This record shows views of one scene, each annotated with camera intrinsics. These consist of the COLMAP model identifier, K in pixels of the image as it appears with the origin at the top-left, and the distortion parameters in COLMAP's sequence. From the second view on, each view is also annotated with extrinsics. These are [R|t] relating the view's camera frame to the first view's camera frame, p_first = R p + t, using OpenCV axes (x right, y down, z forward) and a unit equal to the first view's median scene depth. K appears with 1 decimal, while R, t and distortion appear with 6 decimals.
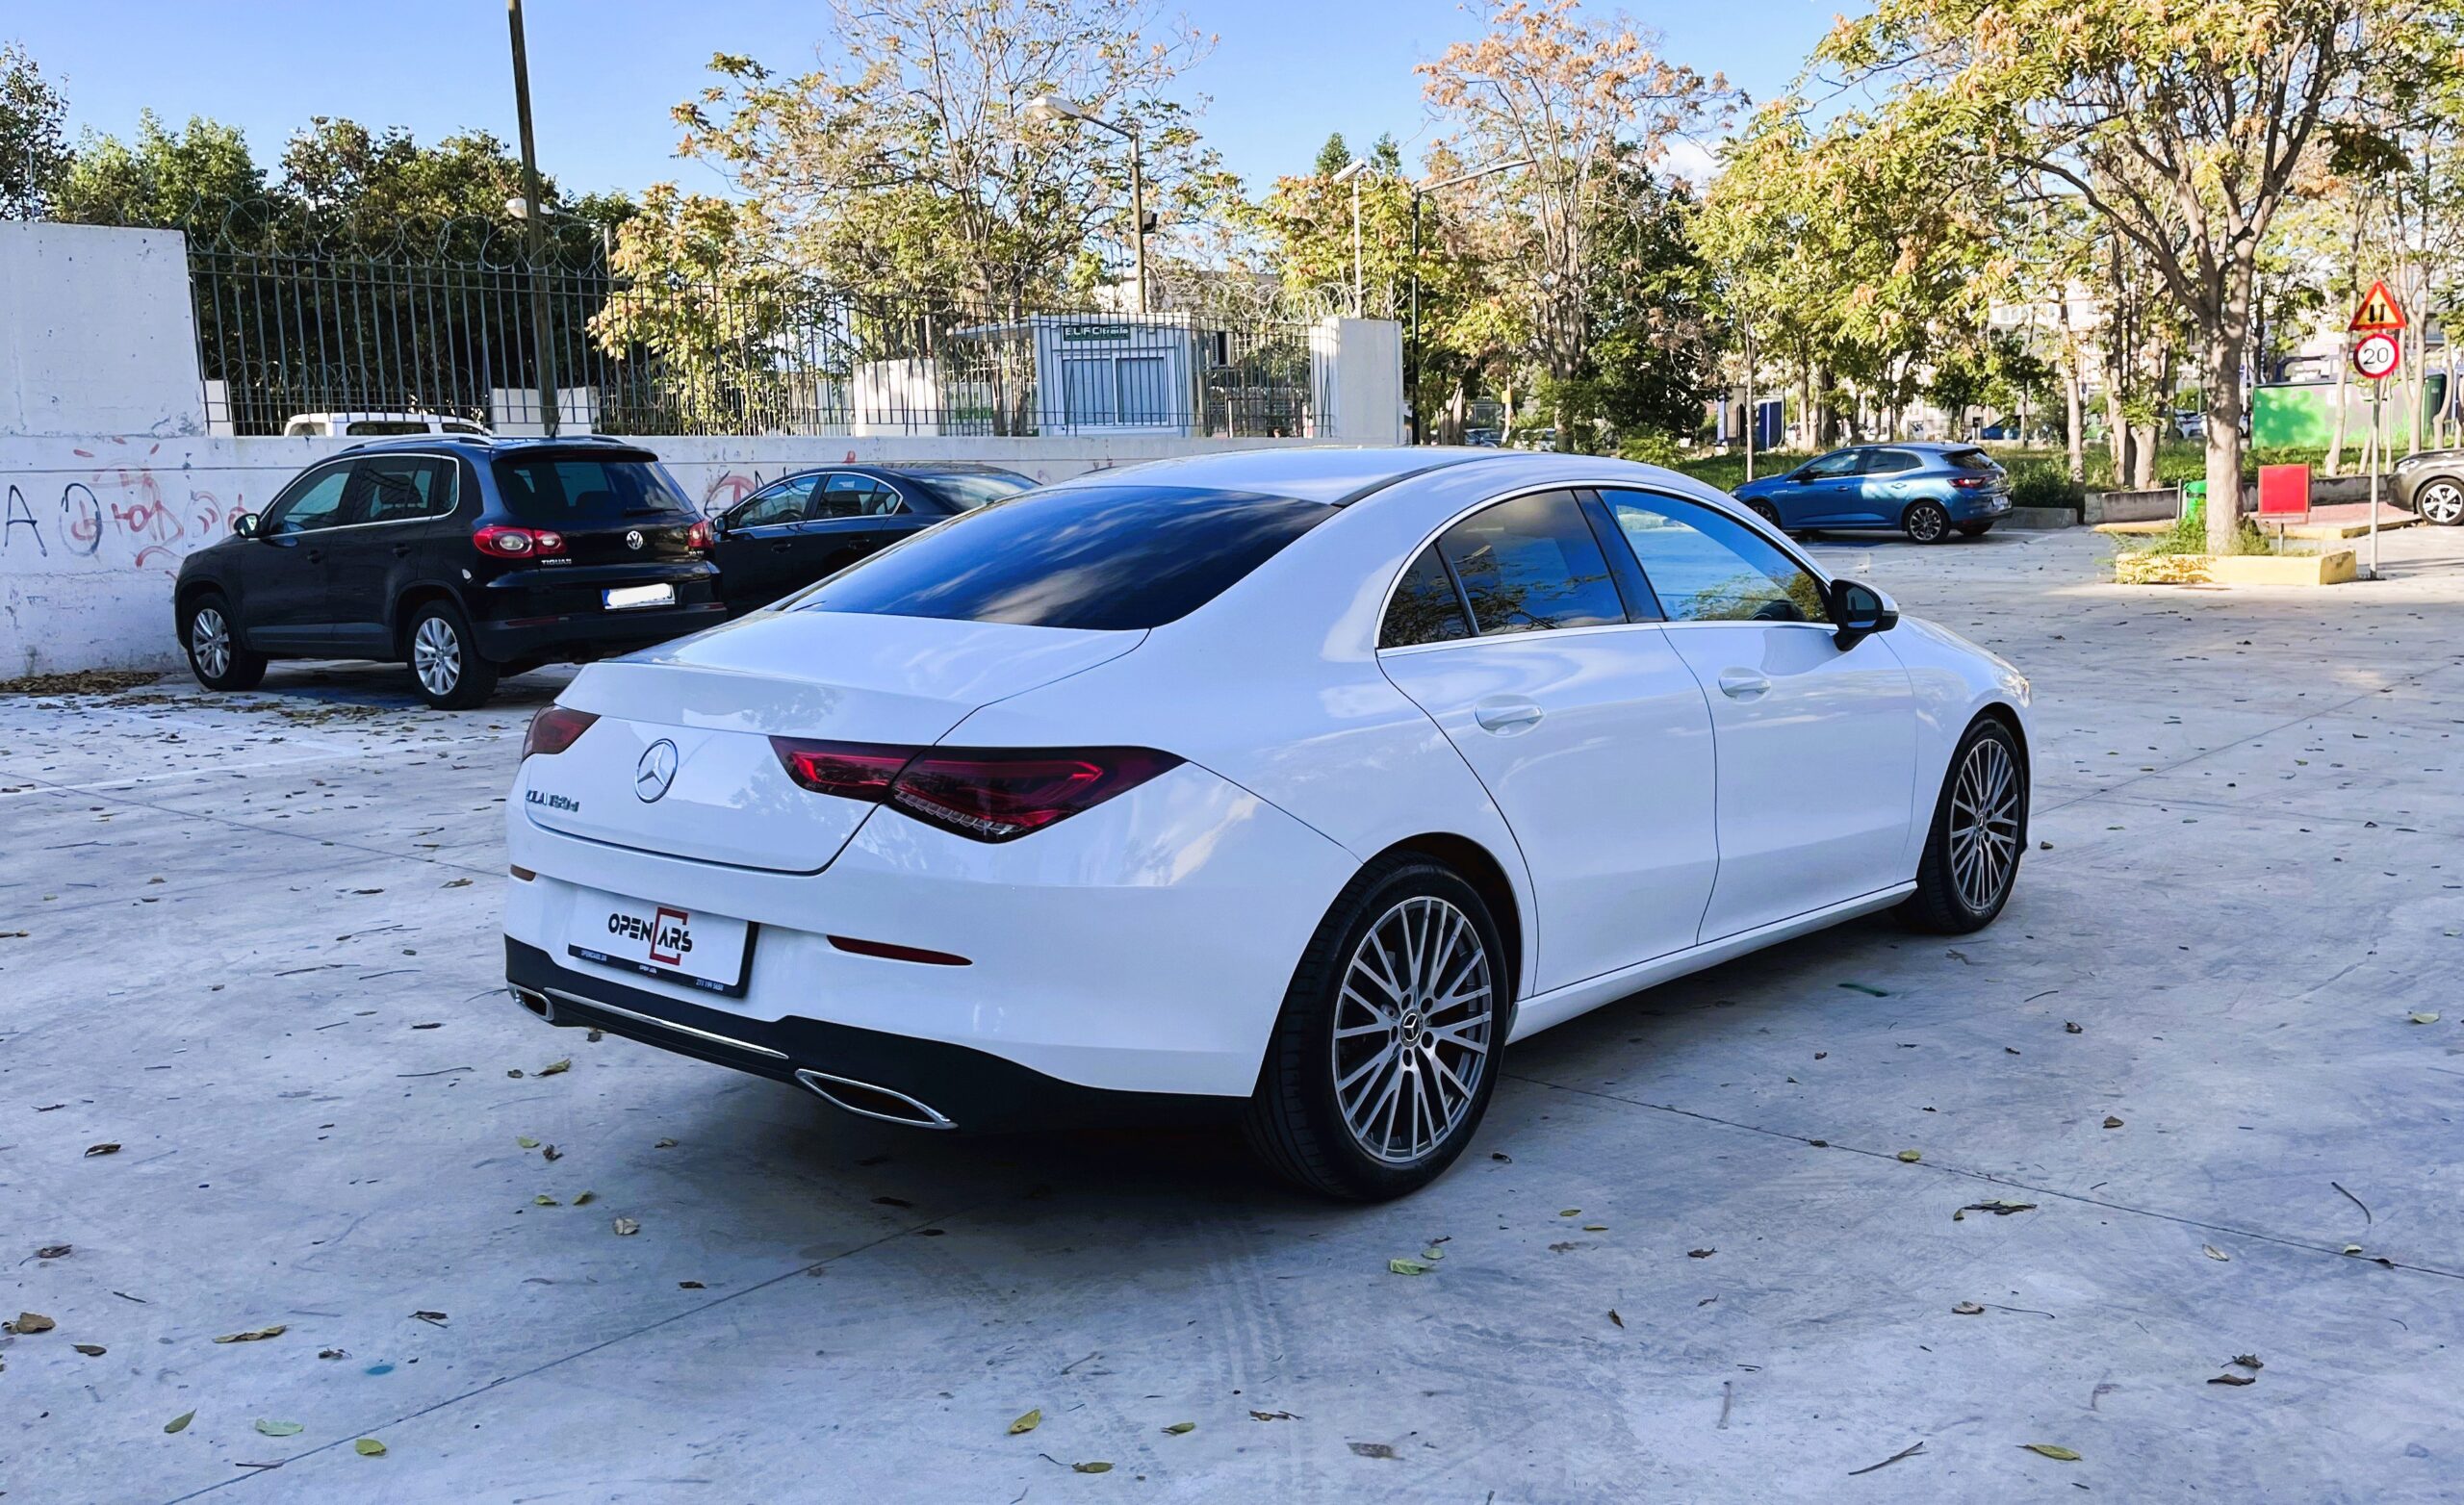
lens RADIAL K [[2015.3, 0, 1255.8], [0, 2015.3, 736.0], [0, 0, 1]] dist [0.038013, -0.038287]
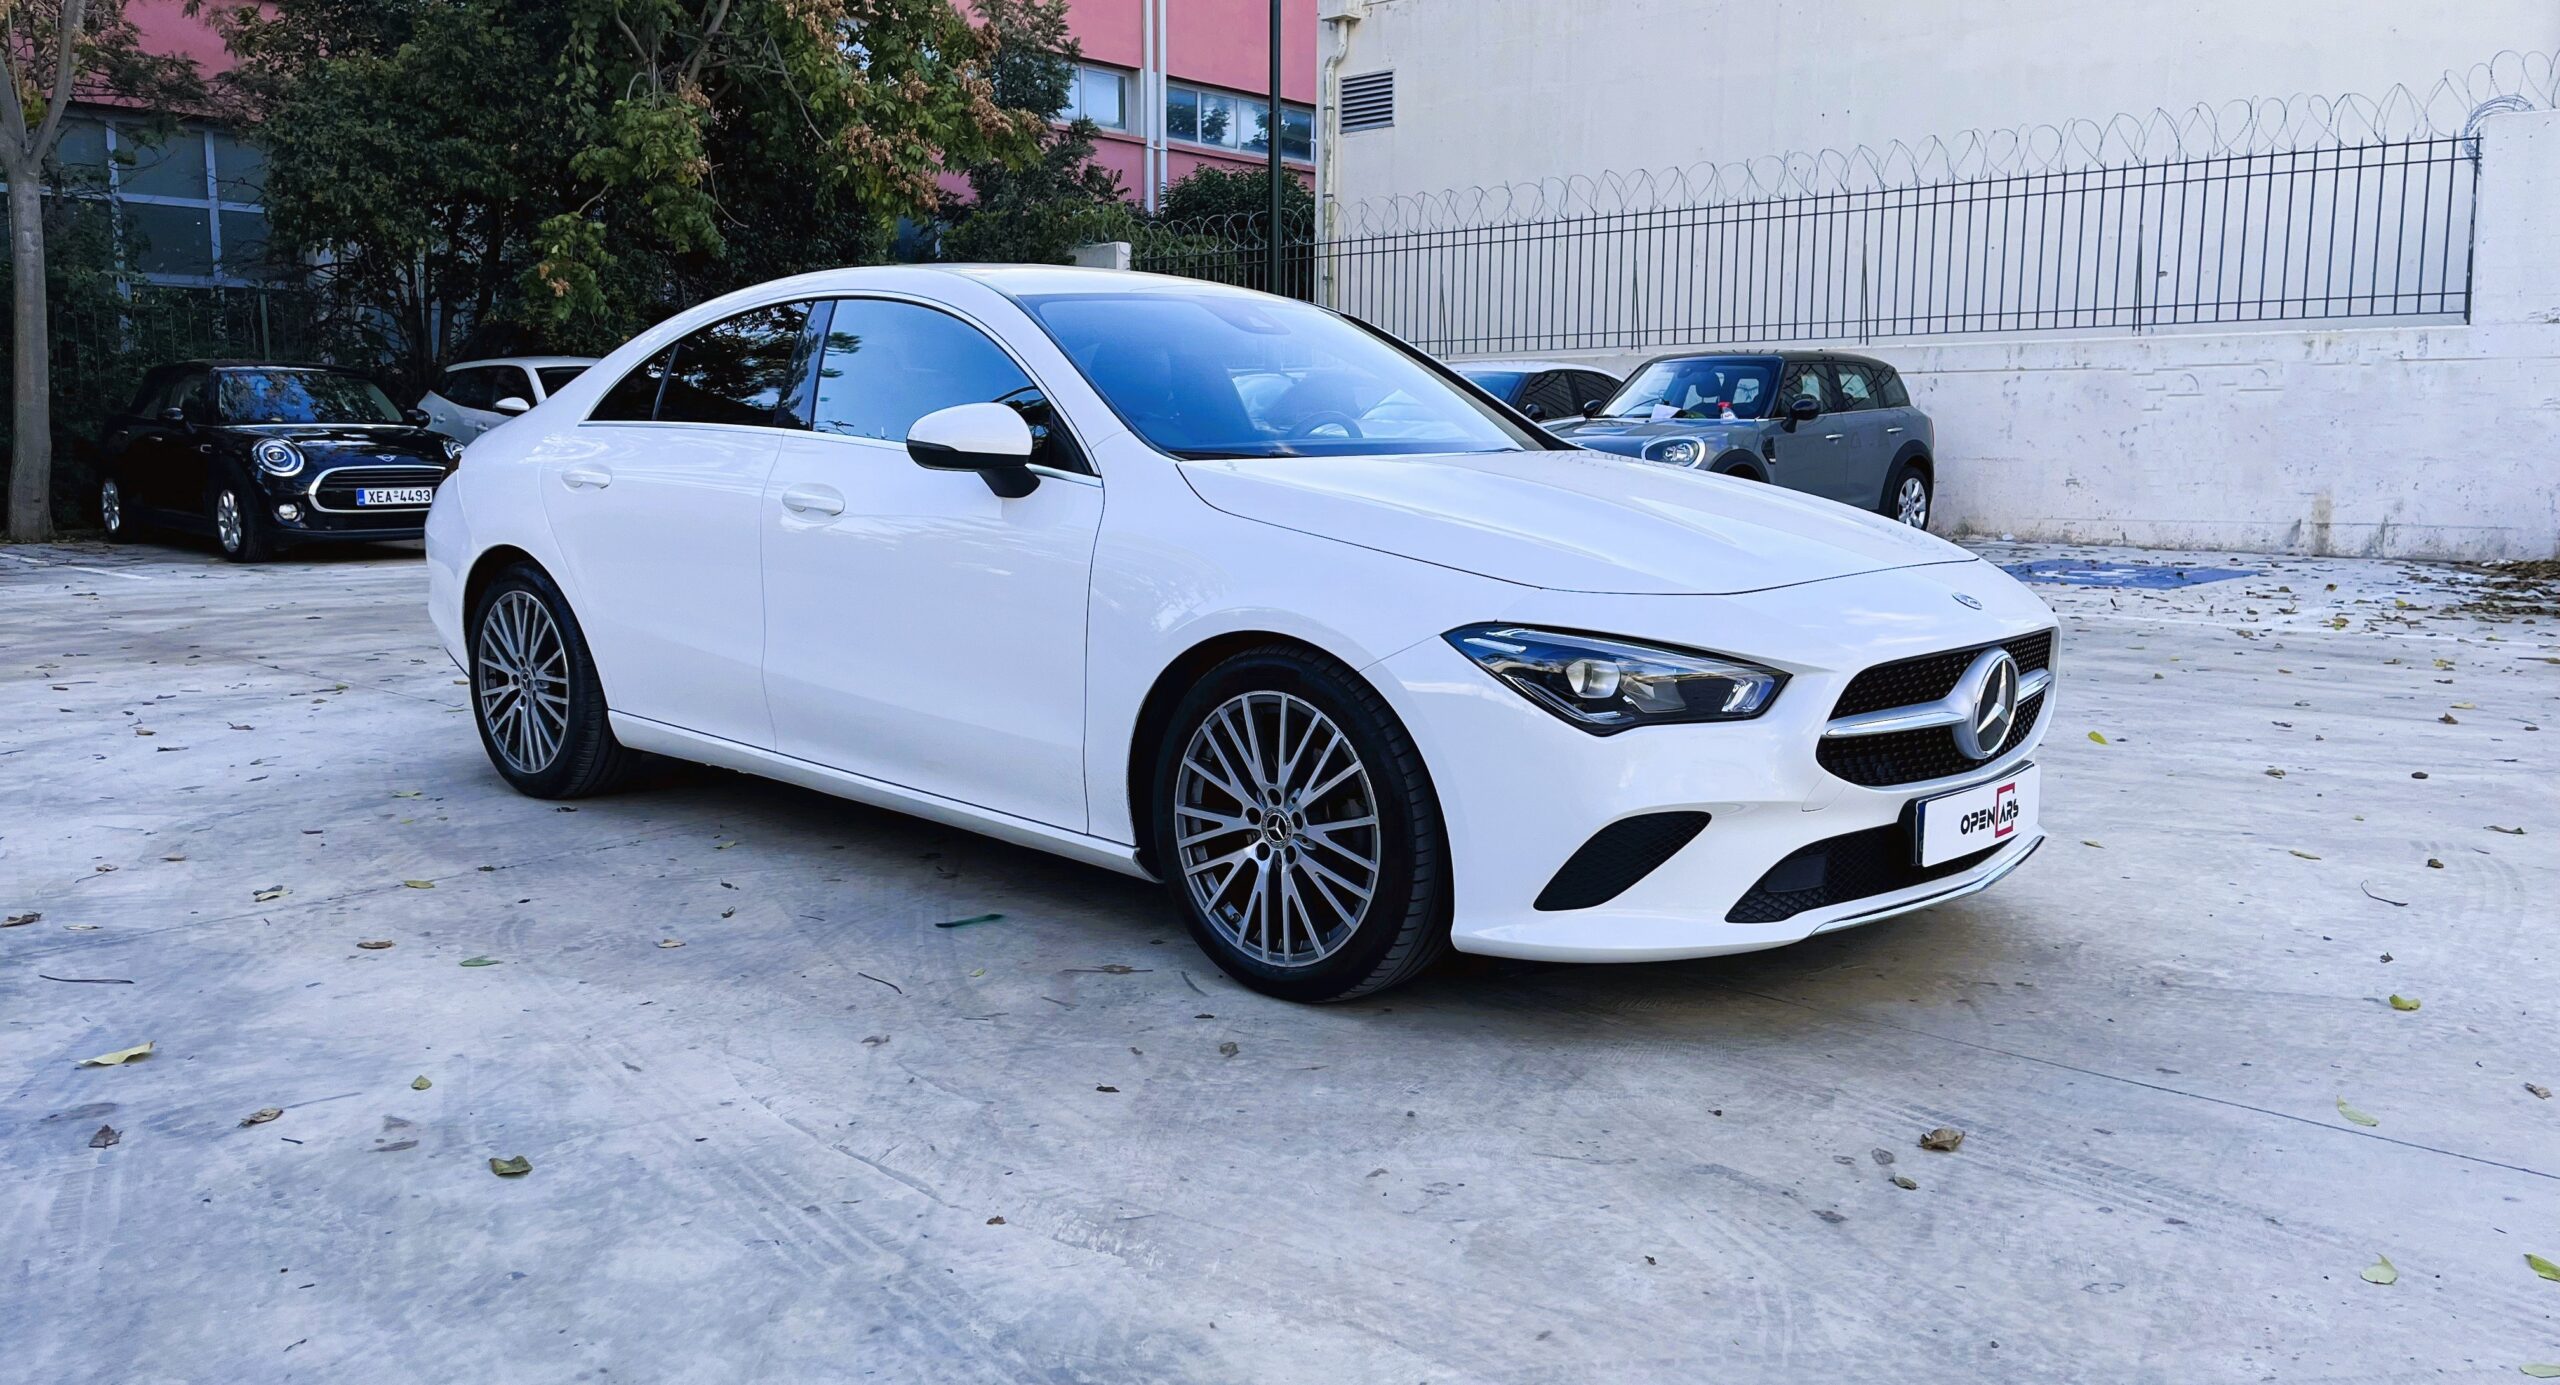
lens RADIAL K [[1911.9, 0, 1298.4], [0, 1911.9, 696.9], [0, 0, 1]] dist [0.040894, -0.041008]
pose [[-0.025481, 0.157267, -0.987227, 1.408904], [-0.129165, 0.978752, 0.159251, -0.134368], [0.991296, 0.131573, -0.004626, 1.537144]]
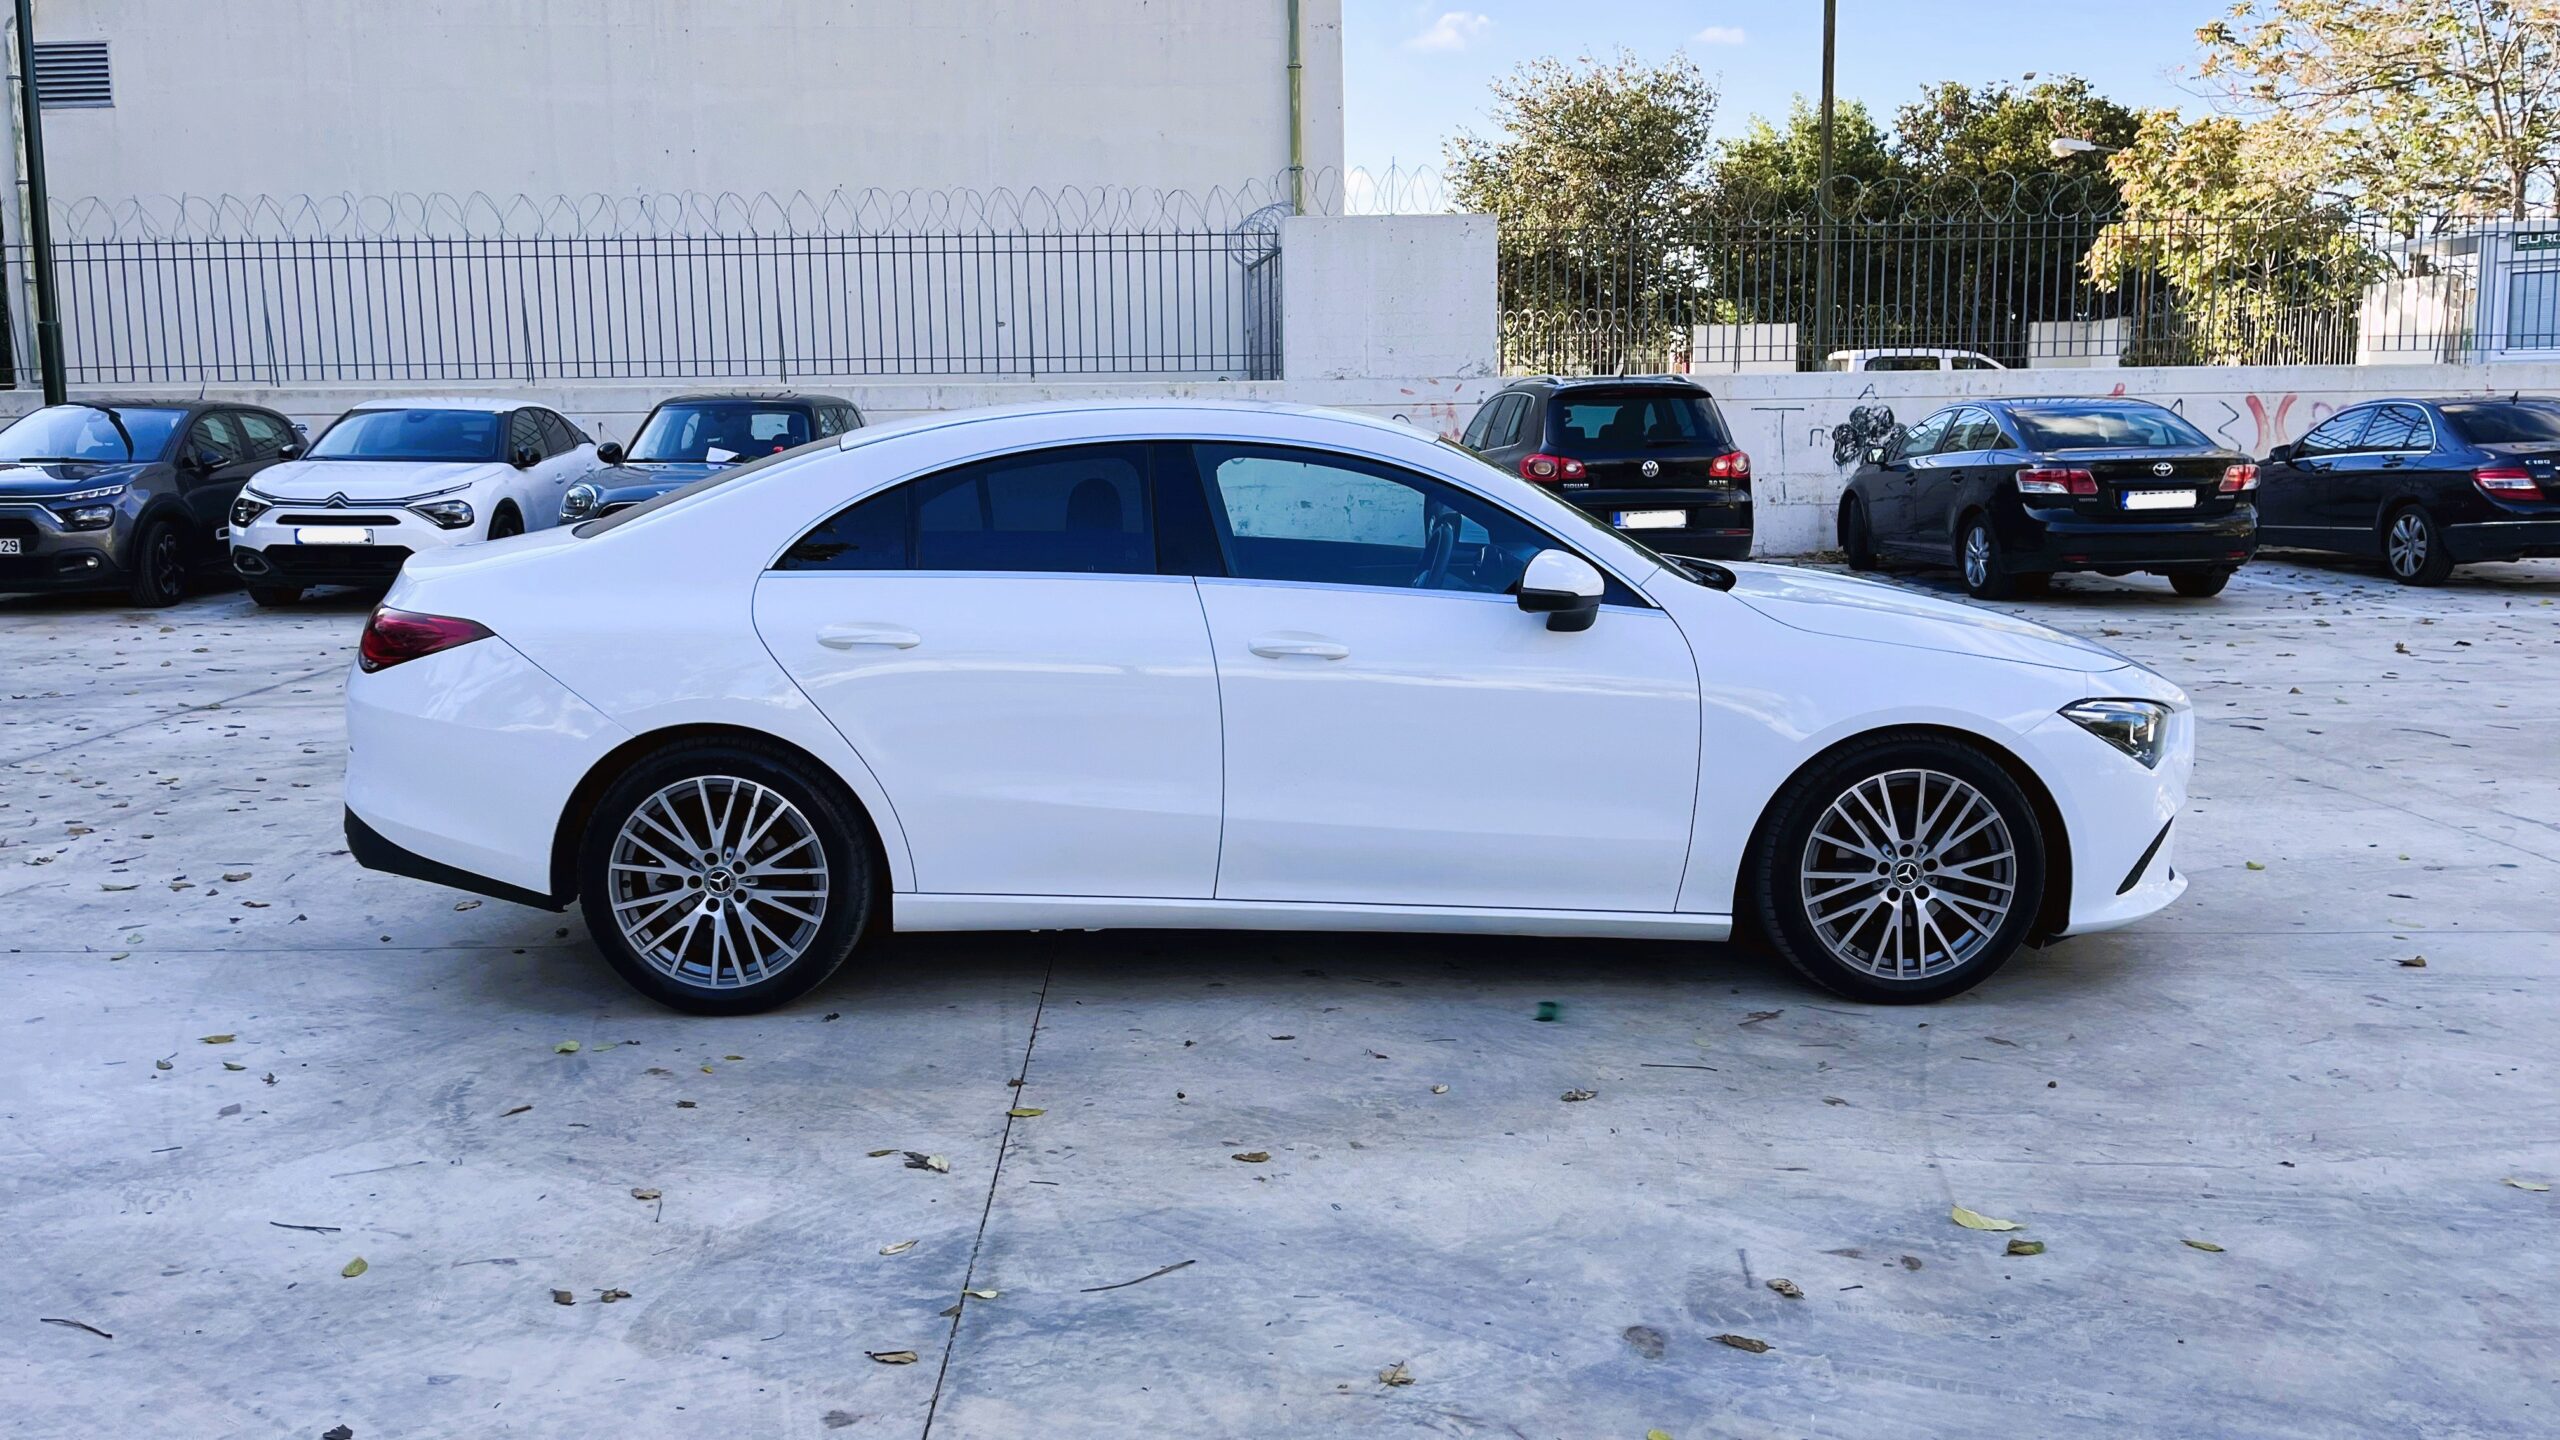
lens RADIAL K [[1881.4, 0, 1270.9], [0, 1881.4, 716.9], [0, 0, 1]] dist [0.031534, -0.028128]
pose [[0.658980, 0.127982, -0.741193, 1.120051], [-0.100663, 0.991559, 0.081715, -0.080274], [0.745394, 0.020762, 0.666300, 0.482325]]
